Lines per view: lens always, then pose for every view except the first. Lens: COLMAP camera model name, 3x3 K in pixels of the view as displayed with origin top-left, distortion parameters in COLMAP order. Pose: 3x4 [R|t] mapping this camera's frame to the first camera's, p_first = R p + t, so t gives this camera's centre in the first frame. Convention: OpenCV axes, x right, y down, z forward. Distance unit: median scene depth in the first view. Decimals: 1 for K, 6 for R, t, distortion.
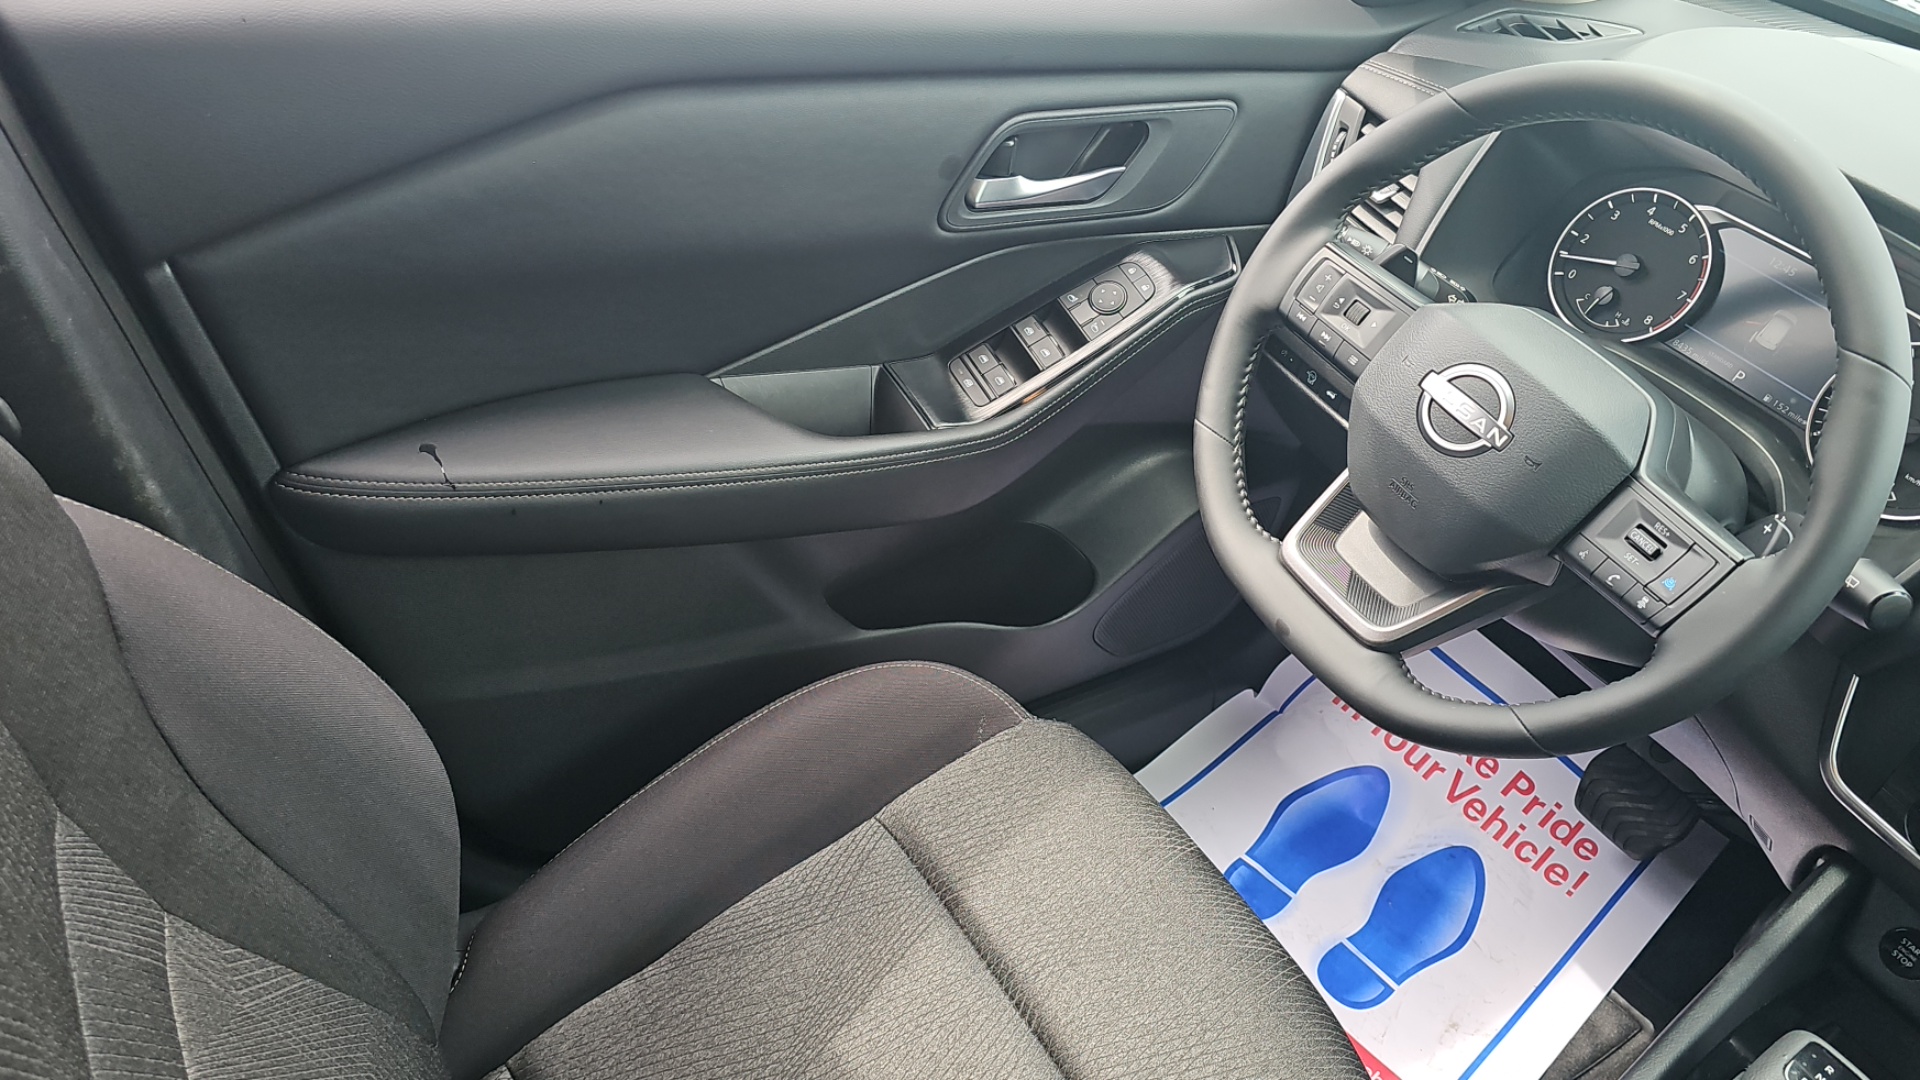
lens RADIAL K [[1397.5, 0, 983.1], [0, 1397.5, 537.4], [0, 0, 1]] dist [0.057688, -0.075584]
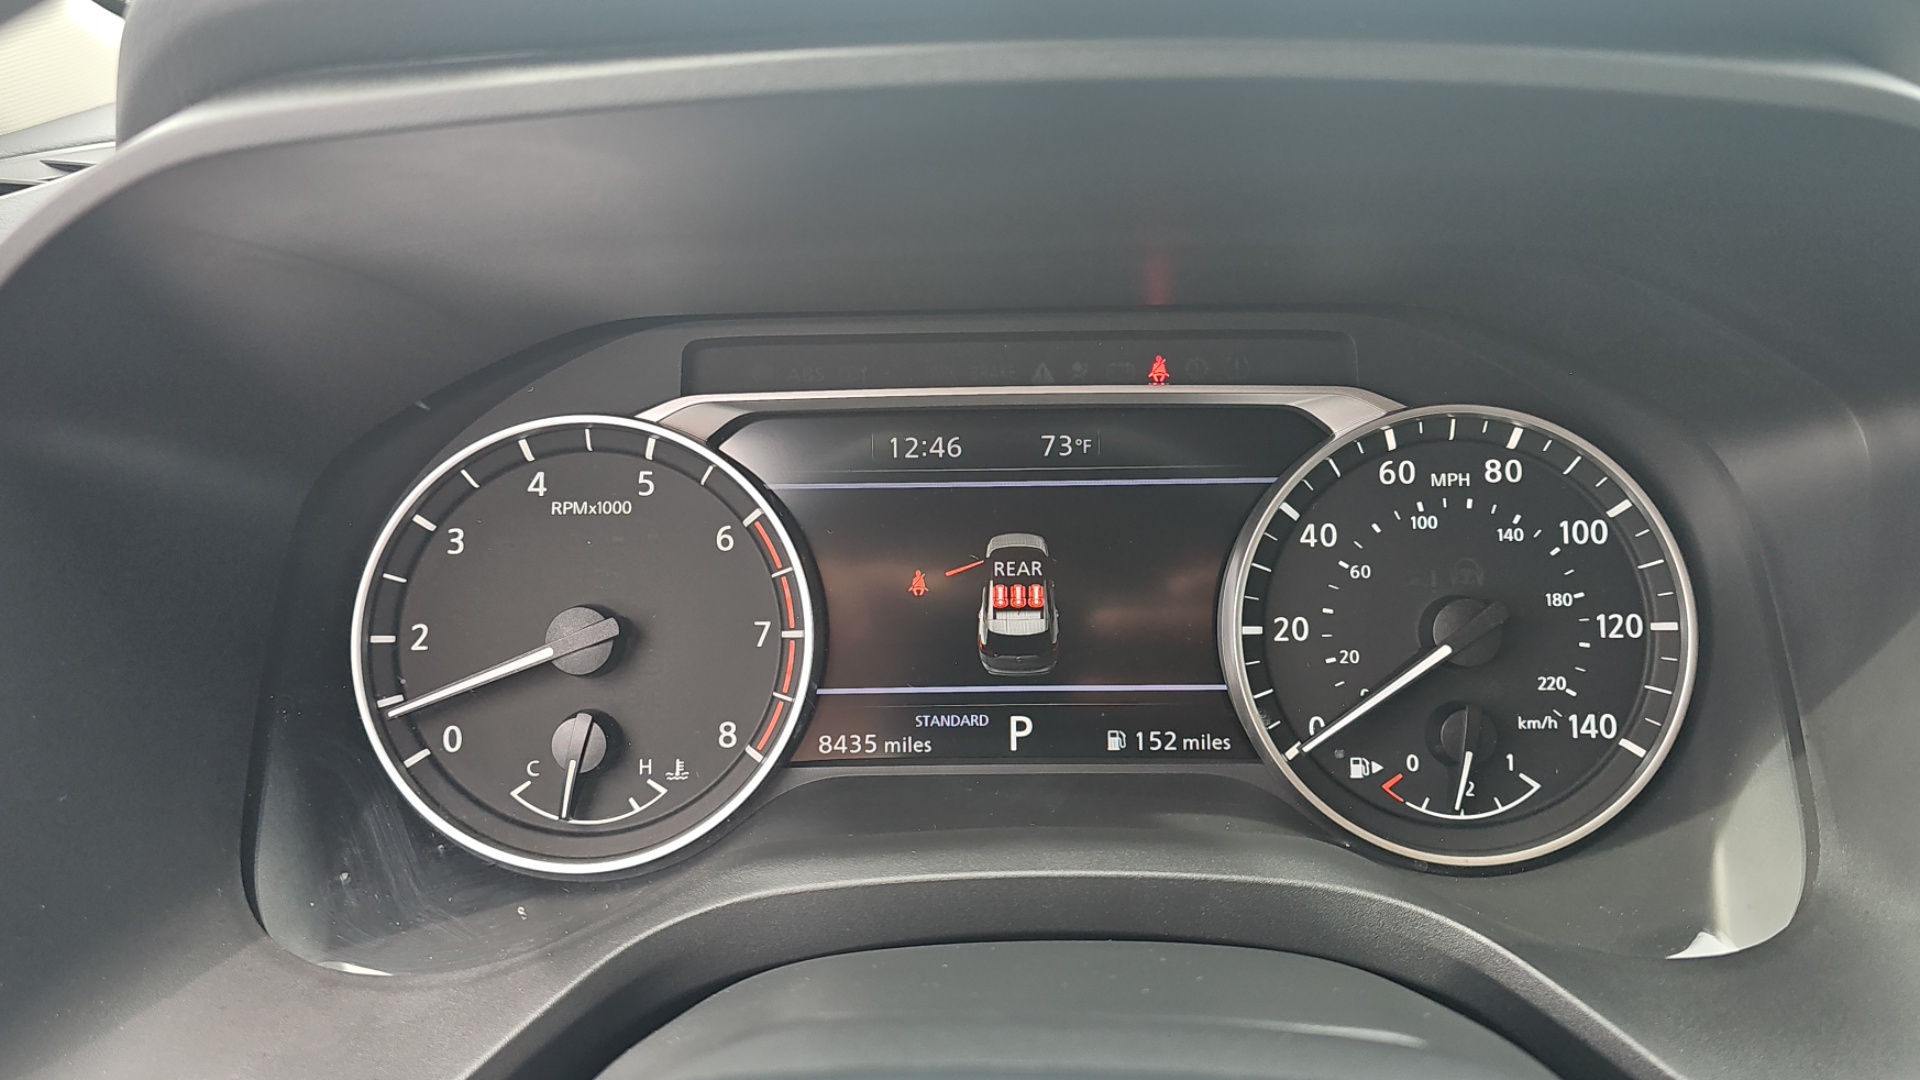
lens RADIAL K [[1397.5, 0, 954.1], [0, 1397.5, 537.3], [0, 0, 1]] dist [0.057688, -0.075584]
pose [[0.542188, -0.426789, 0.723798, 0.272545], [0.604984, 0.796072, 0.016219, -0.164672], [-0.583118, 0.429092, 0.689822, 0.707970]]
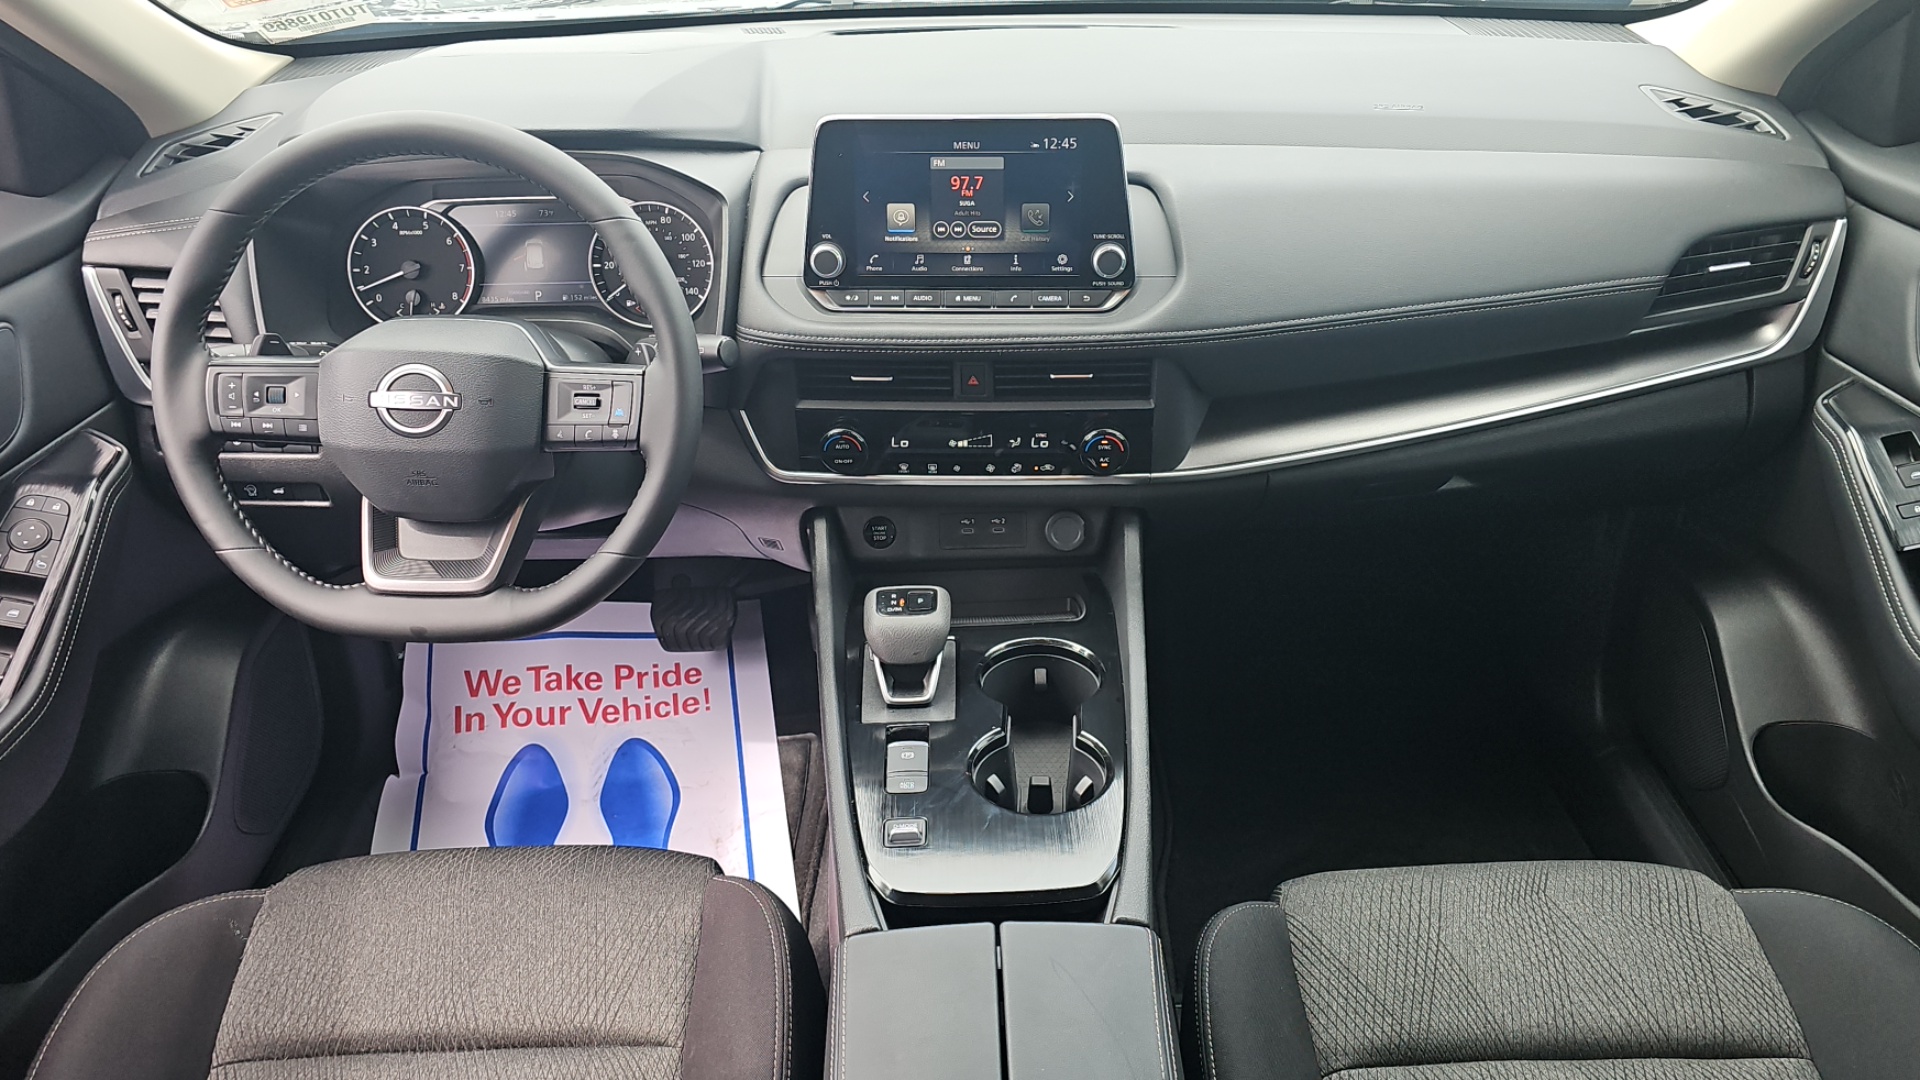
lens RADIAL K [[1397.5, 0, 989.1], [0, 1397.5, 549.6], [0, 0, 1]] dist [0.057688, -0.075584]
pose [[0.519202, -0.588860, 0.619414, -0.200941], [0.614282, 0.761020, 0.208581, 0.051215], [-0.594212, 0.272200, 0.756849, -0.187997]]
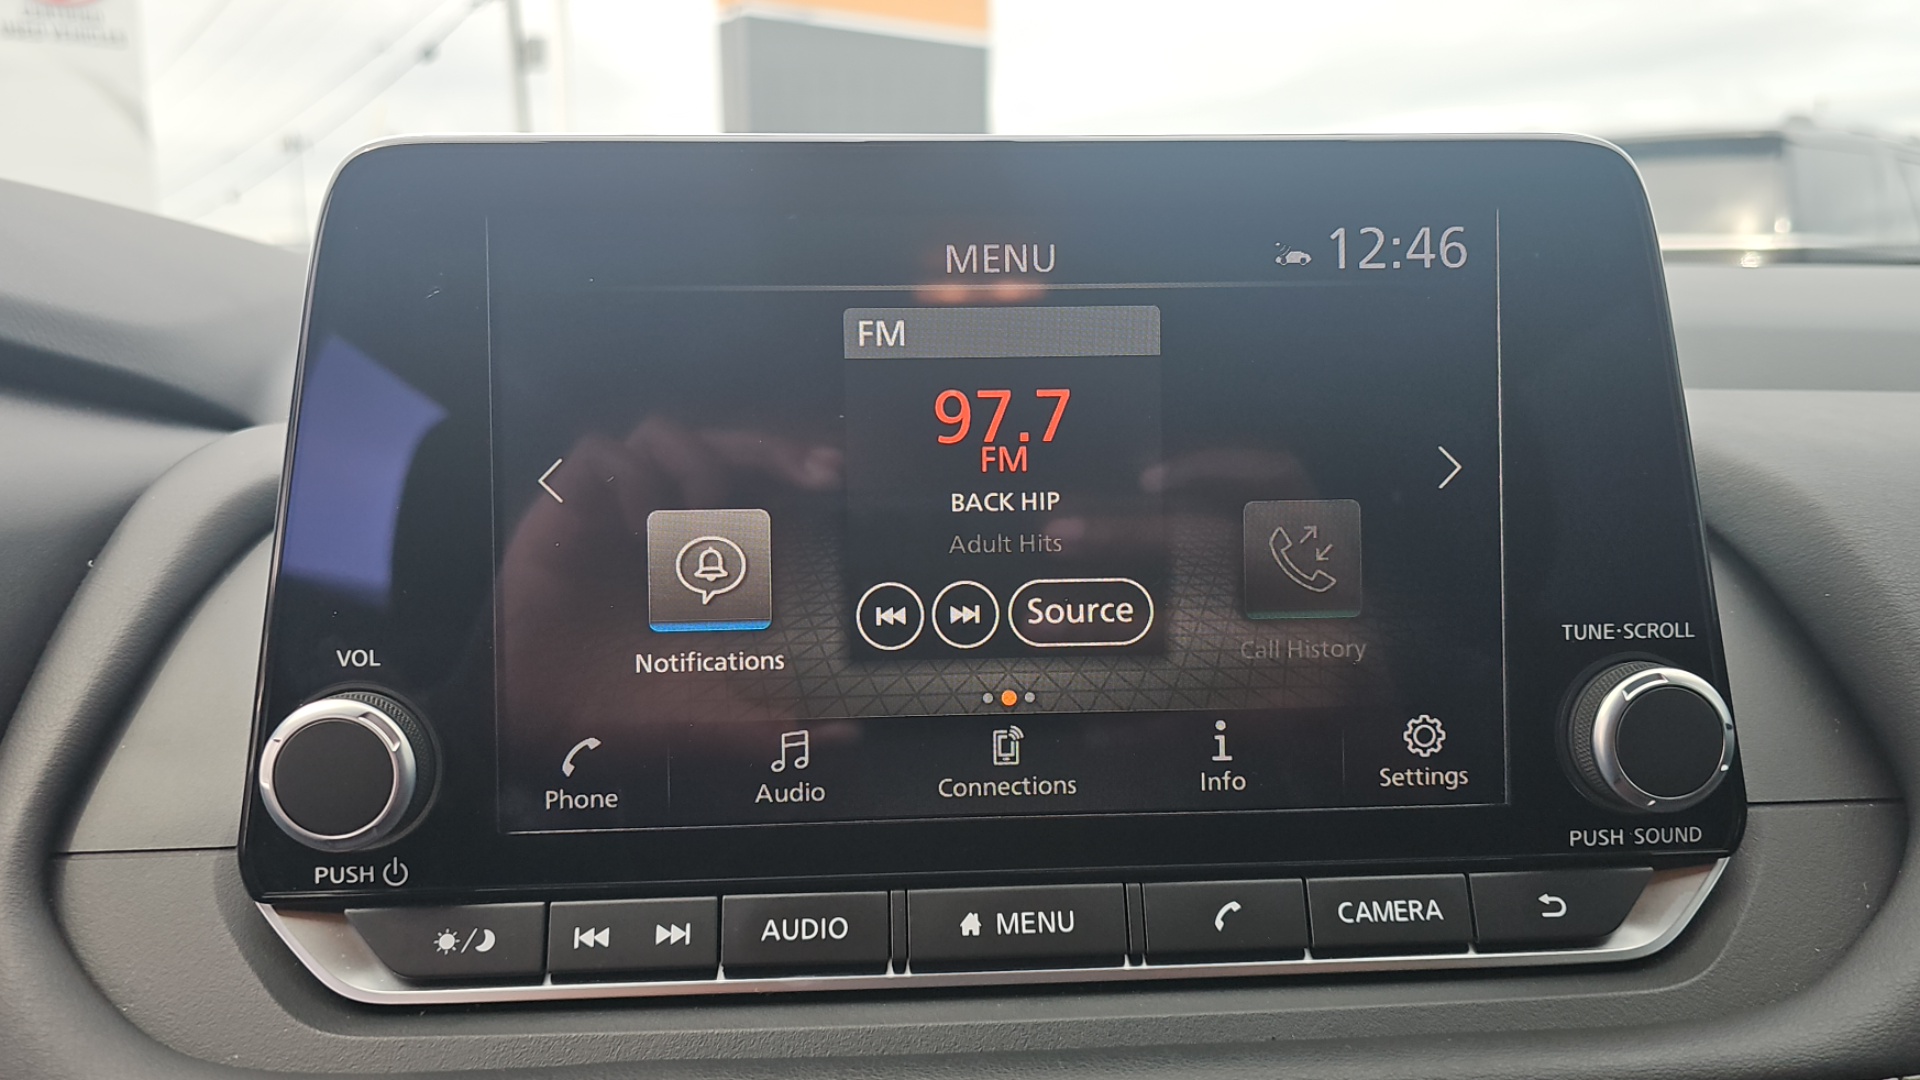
lens RADIAL K [[1397.5, 0, 960.9], [0, 1397.5, 545.5], [0, 0, 1]] dist [0.057688, -0.075584]
pose [[0.426801, -0.302728, 0.852172, 0.429688], [0.629602, 0.775903, -0.039695, 0.075055], [-0.649186, 0.553471, 0.521755, 0.477862]]
